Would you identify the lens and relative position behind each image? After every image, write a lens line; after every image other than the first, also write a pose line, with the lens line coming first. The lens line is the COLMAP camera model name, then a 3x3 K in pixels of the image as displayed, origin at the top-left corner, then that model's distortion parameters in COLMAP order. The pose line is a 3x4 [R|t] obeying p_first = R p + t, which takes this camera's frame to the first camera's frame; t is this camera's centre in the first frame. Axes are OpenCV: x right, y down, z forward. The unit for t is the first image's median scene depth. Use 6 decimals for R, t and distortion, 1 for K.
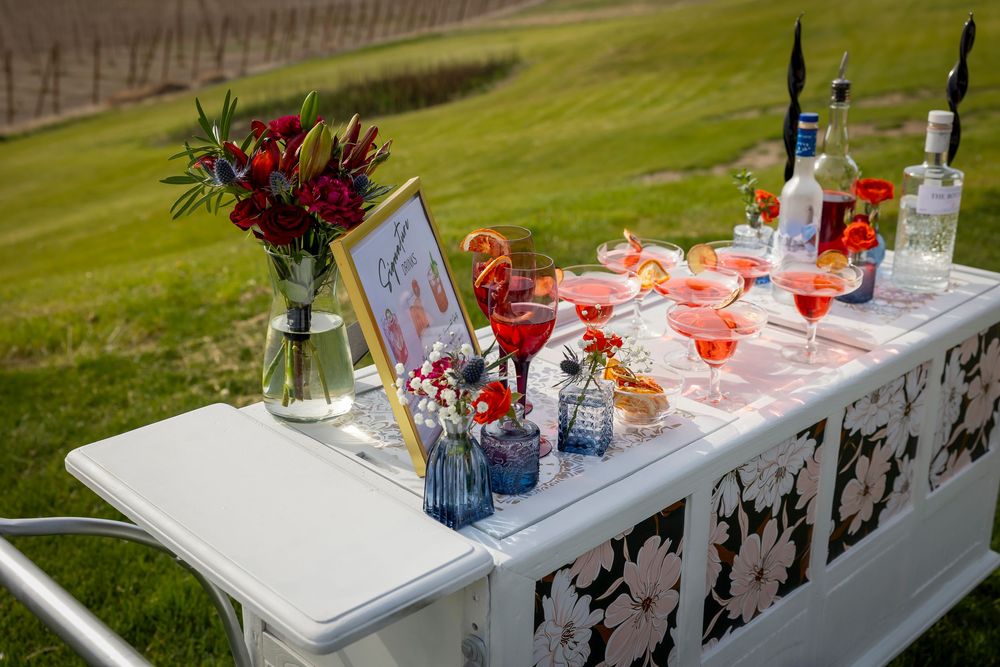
lens RADIAL K [[1166.9, 0, 500.0], [0, 1166.9, 333.5], [0, 0, 1]] dist [-0.007851, 0.012377]
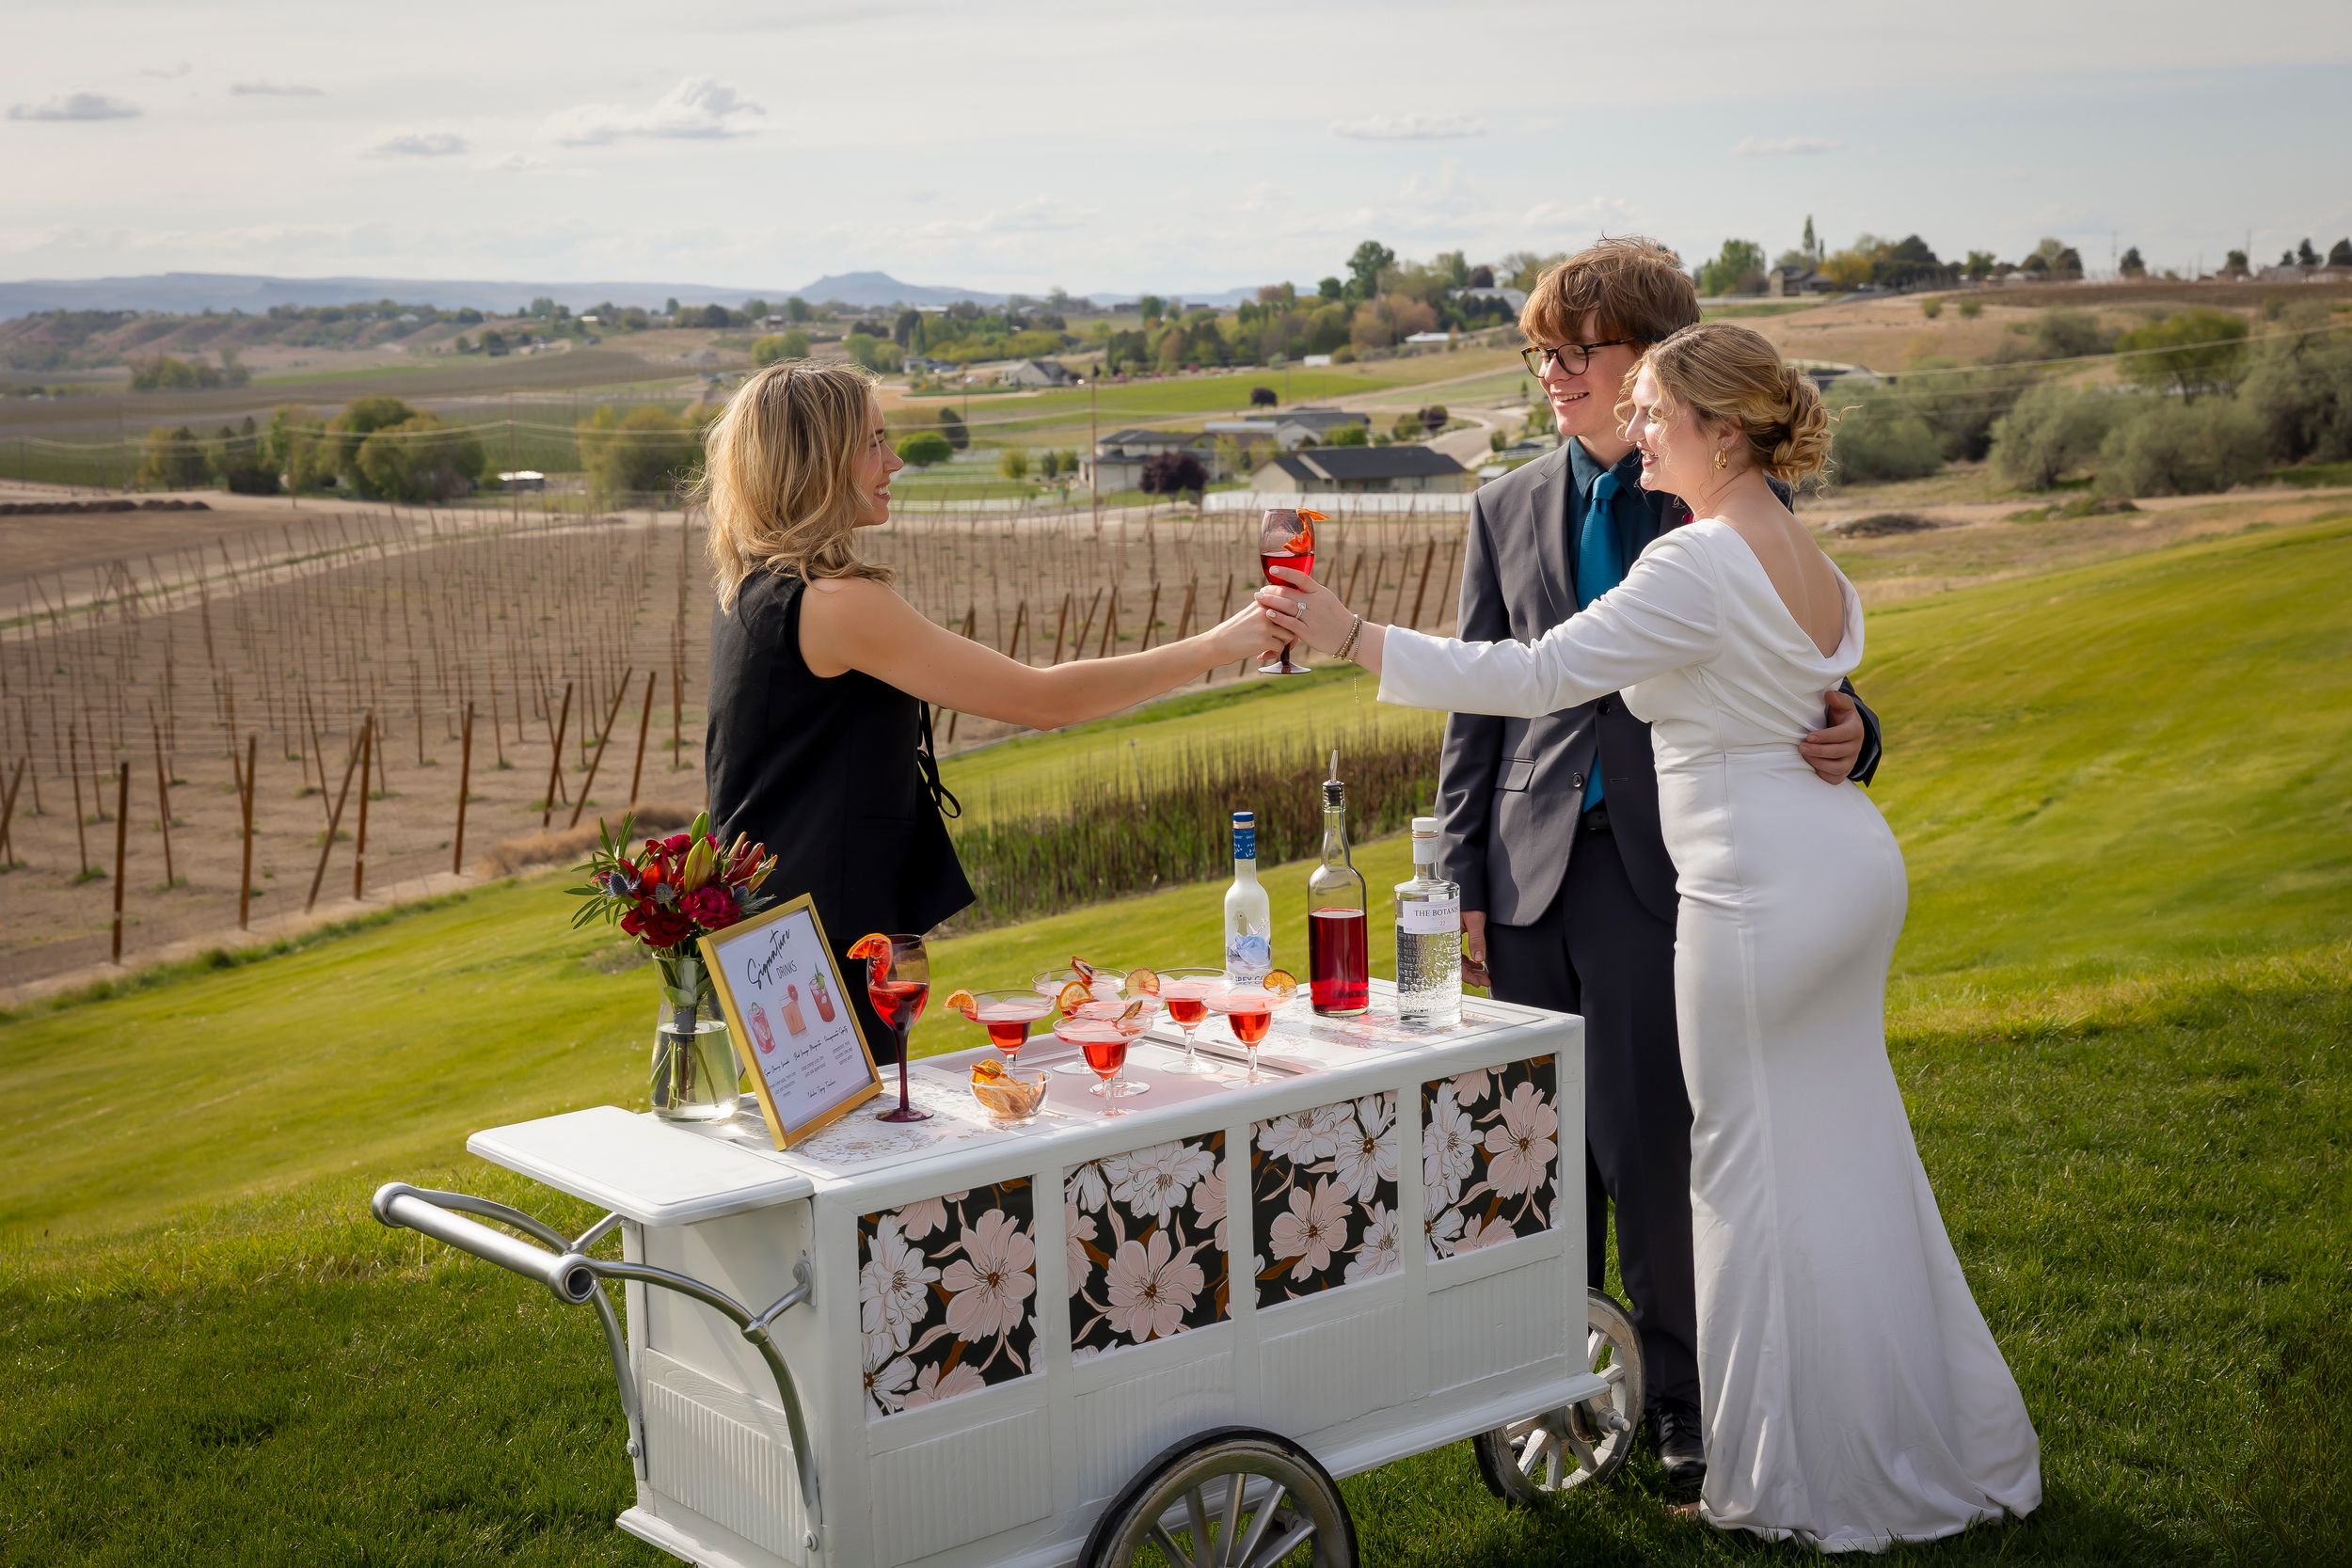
lens RADIAL K [[3403.0, 0, 1176.0], [0, 3403.0, 784.0], [0, 0, 1]] dist [0.083982, -0.002302]
pose [[0.992683, -0.024451, -0.118245, 0.575713], [-0.001307, 0.977050, -0.213007, 0.389799], [0.120740, 0.211603, 0.969869, -1.792020]]
